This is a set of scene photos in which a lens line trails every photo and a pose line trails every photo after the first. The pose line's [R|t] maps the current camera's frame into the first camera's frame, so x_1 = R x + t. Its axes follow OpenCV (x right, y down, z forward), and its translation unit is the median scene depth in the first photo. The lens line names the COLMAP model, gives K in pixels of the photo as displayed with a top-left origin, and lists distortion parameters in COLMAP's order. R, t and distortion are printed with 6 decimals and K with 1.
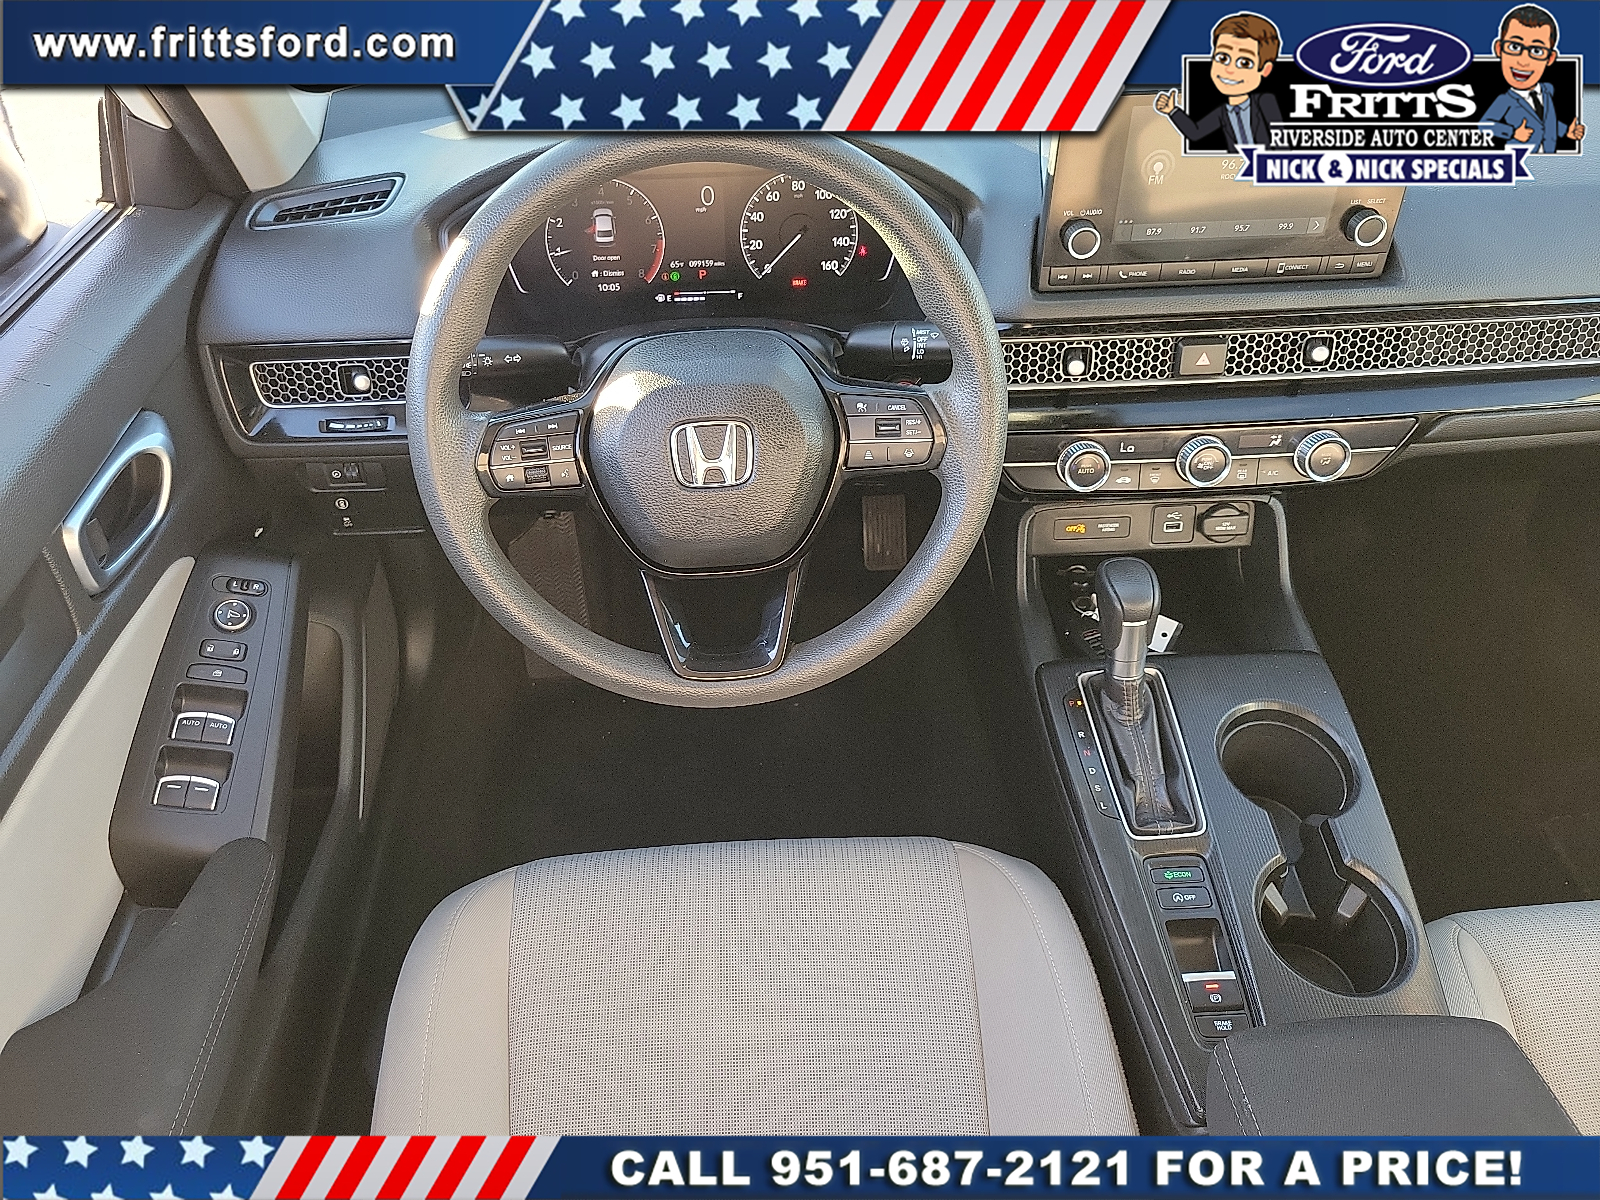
lens RADIAL K [[1190.5, 0, 800.0], [0, 1190.5, 600.0], [0, 0, 1]] dist [0.012784, 0.000295]
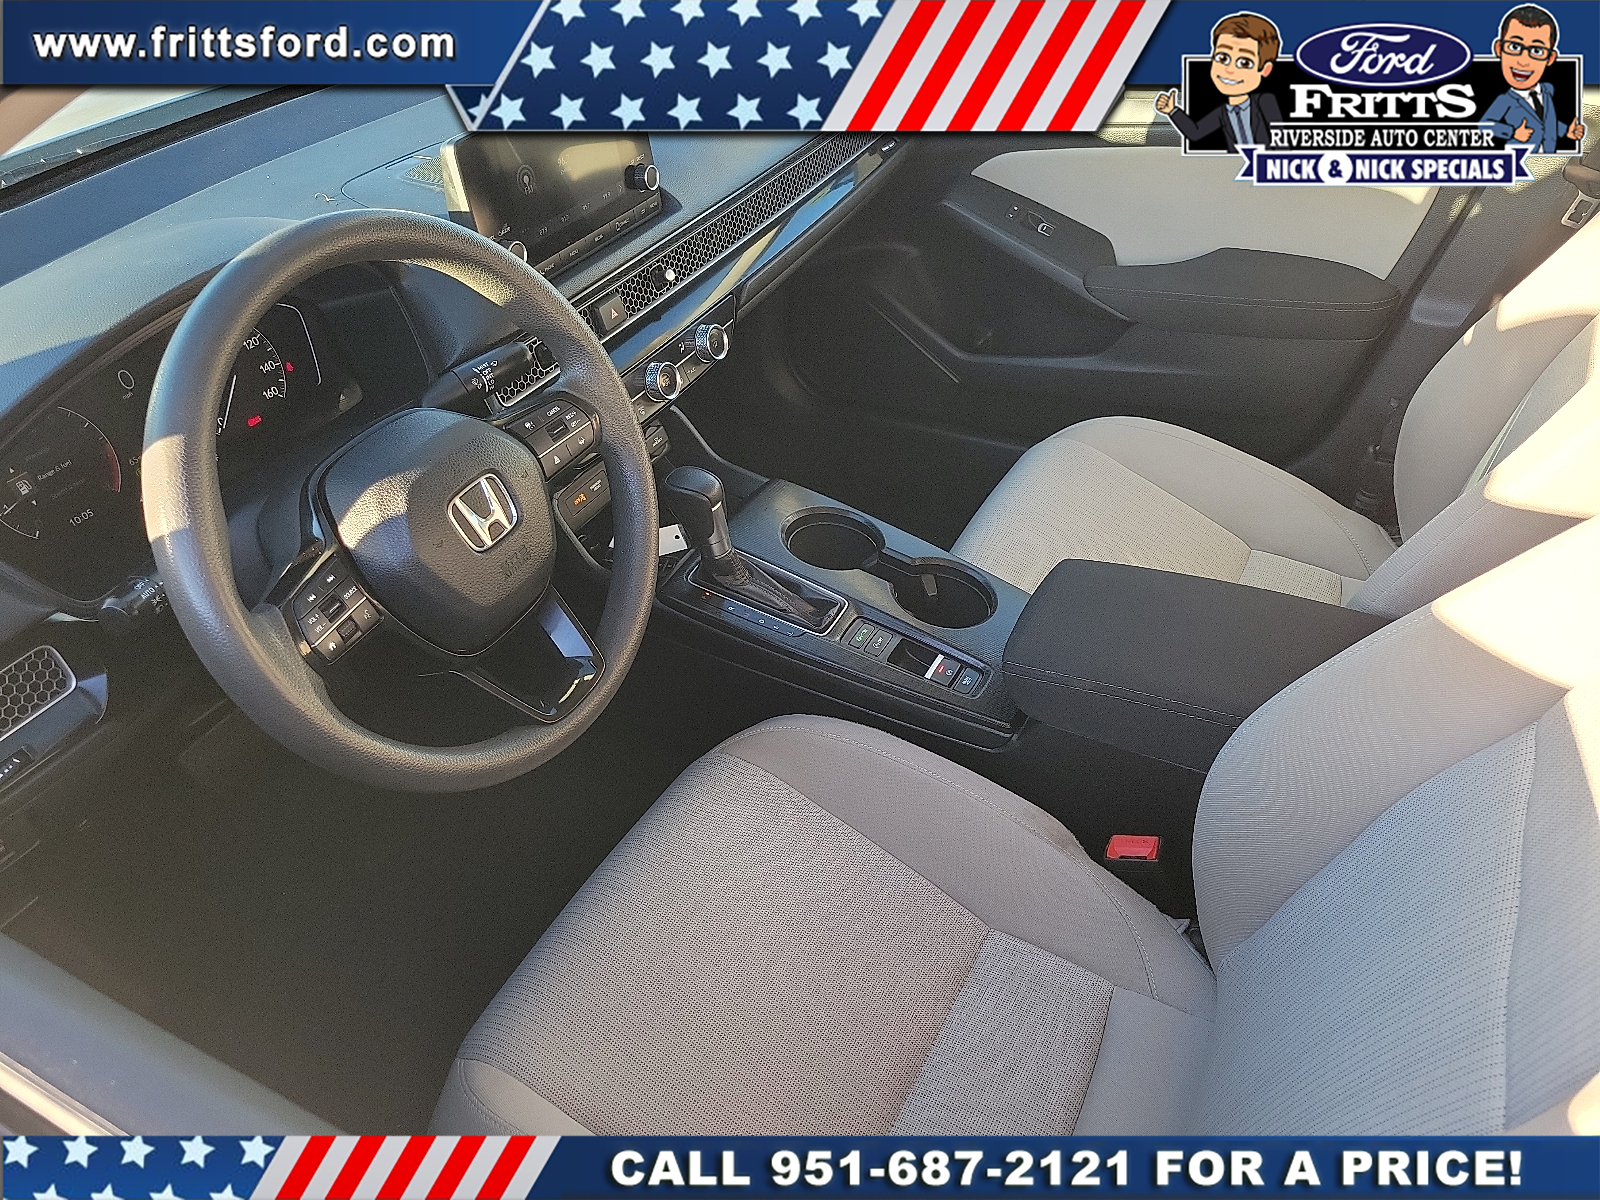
lens RADIAL K [[1190.5, 0, 800.0], [0, 1190.5, 600.0], [0, 0, 1]] dist [0.012784, 0.000295]
pose [[0.528495, -0.531120, 0.662272, -0.545395], [0.583119, 0.794079, 0.171494, -0.064295], [-0.616980, 0.295550, 0.729373, 0.062895]]
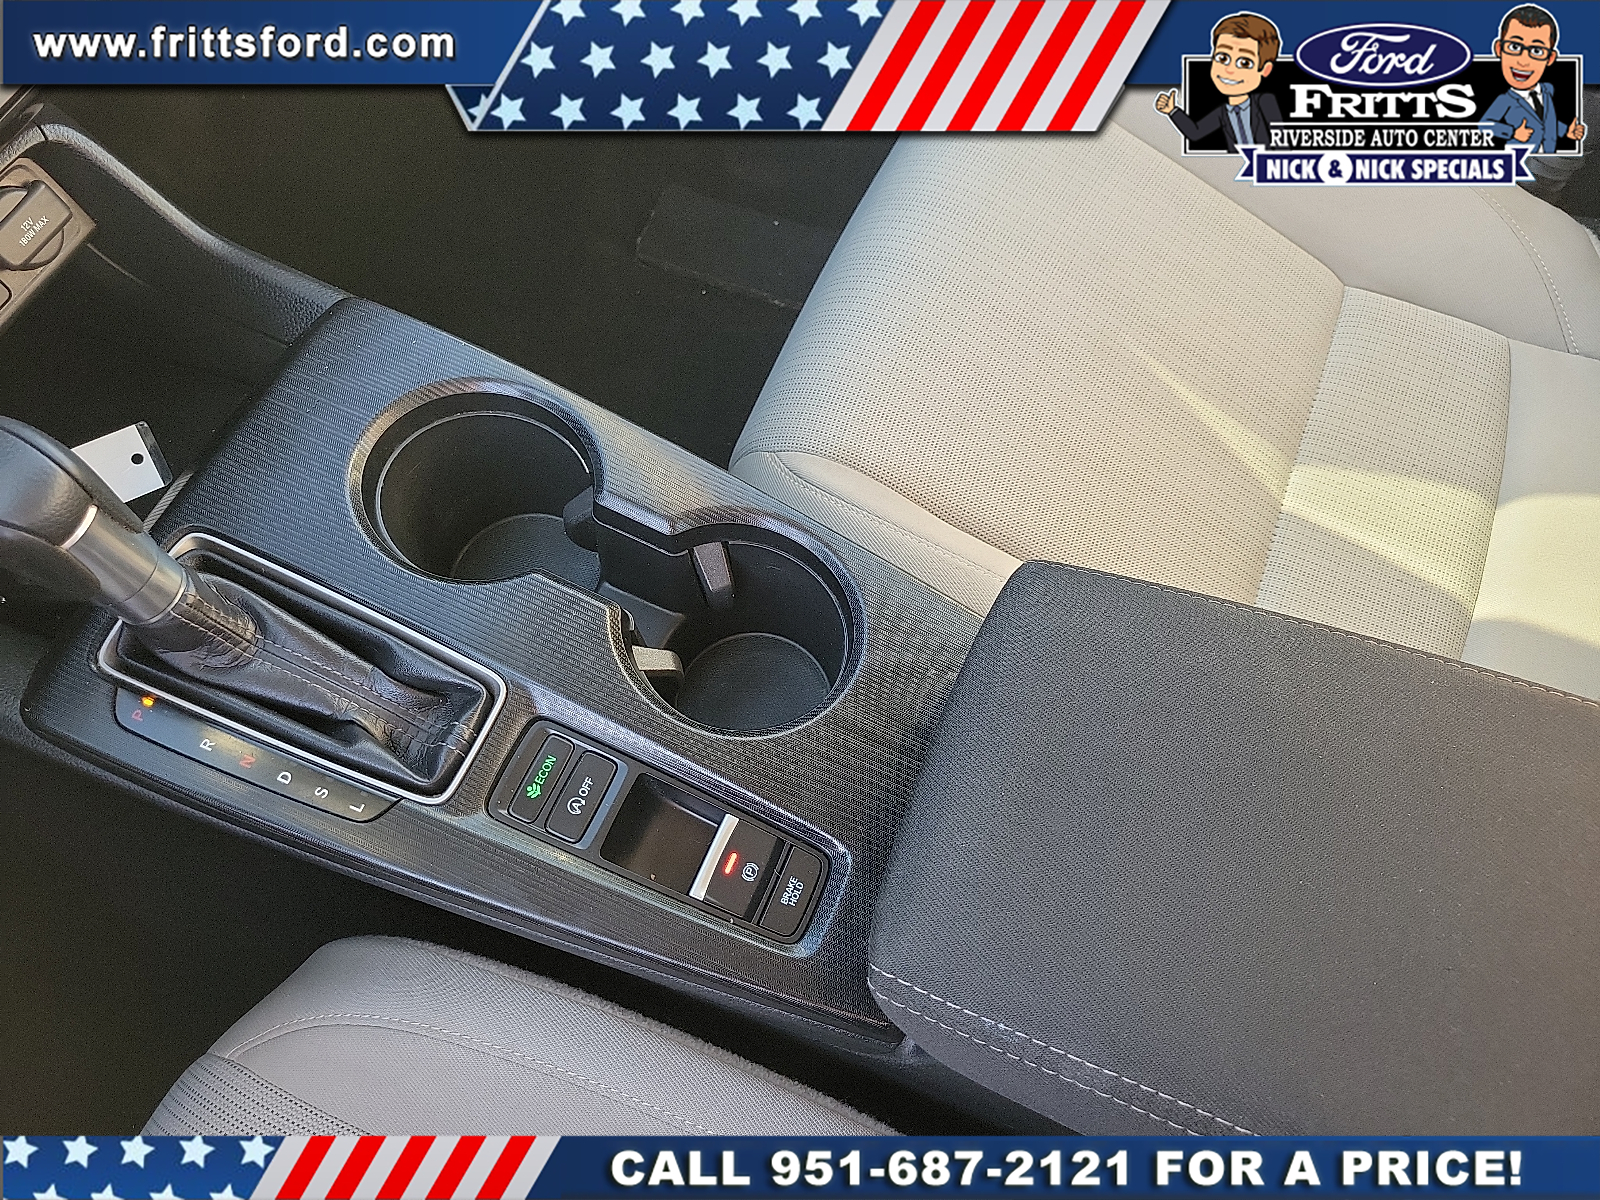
lens RADIAL K [[1190.5, 0, 800.0], [0, 1190.5, 600.0], [0, 0, 1]] dist [0.012784, 0.000295]
pose [[0.446888, -0.784230, 0.430436, 0.185724], [0.592500, 0.619960, 0.514386, -0.035764], [-0.670250, 0.025161, 0.741709, 0.476767]]
